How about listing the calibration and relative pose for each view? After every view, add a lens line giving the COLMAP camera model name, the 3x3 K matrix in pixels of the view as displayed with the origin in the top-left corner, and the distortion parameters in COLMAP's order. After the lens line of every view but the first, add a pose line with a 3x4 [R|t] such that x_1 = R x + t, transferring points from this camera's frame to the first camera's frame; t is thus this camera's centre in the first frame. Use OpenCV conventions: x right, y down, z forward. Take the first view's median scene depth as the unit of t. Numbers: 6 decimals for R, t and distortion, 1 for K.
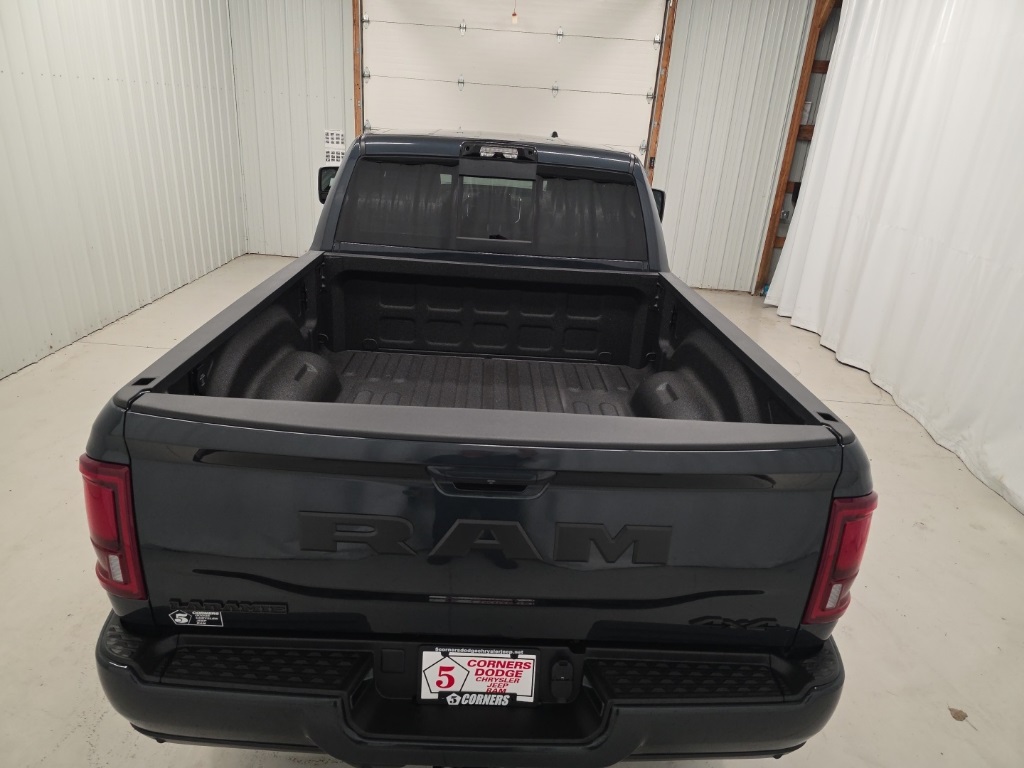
lens RADIAL K [[693.1, 0, 509.8], [0, 693.1, 372.1], [0, 0, 1]] dist [0.035713, -0.026647]
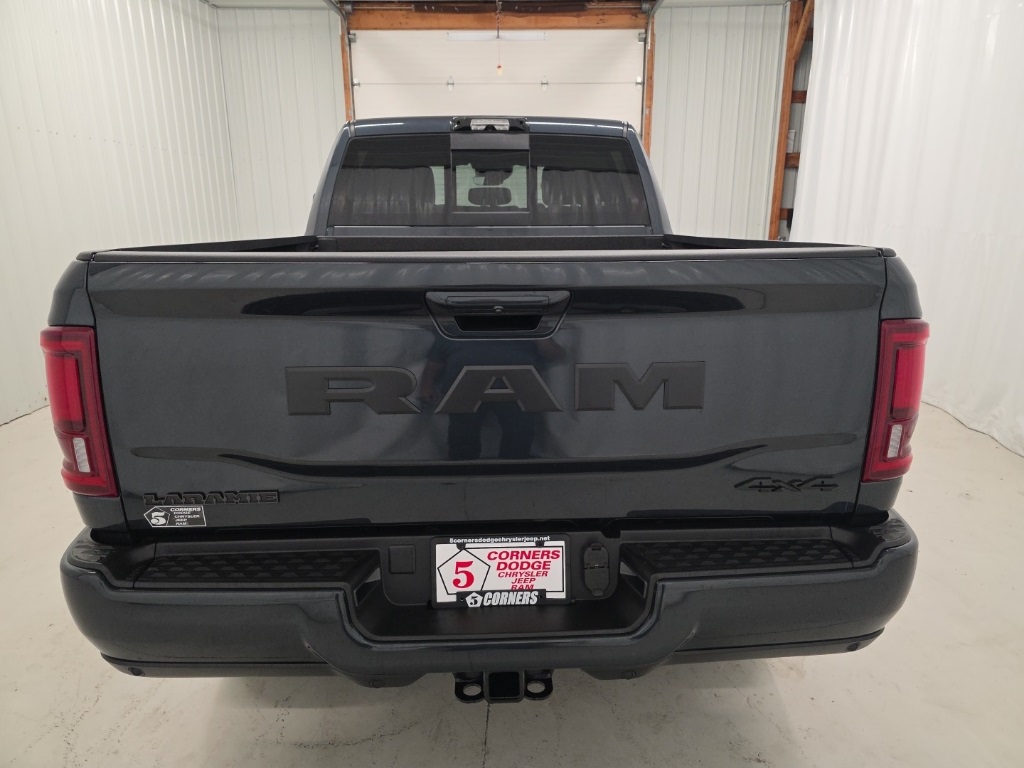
lens RADIAL K [[693.1, 0, 518.9], [0, 693.1, 385.8], [0, 0, 1]] dist [0.035713, -0.026647]
pose [[0.997514, -0.070321, 0.004580, -0.009936], [0.070374, 0.990677, -0.116644, 0.308439], [0.003665, 0.116676, 0.993163, 0.106444]]
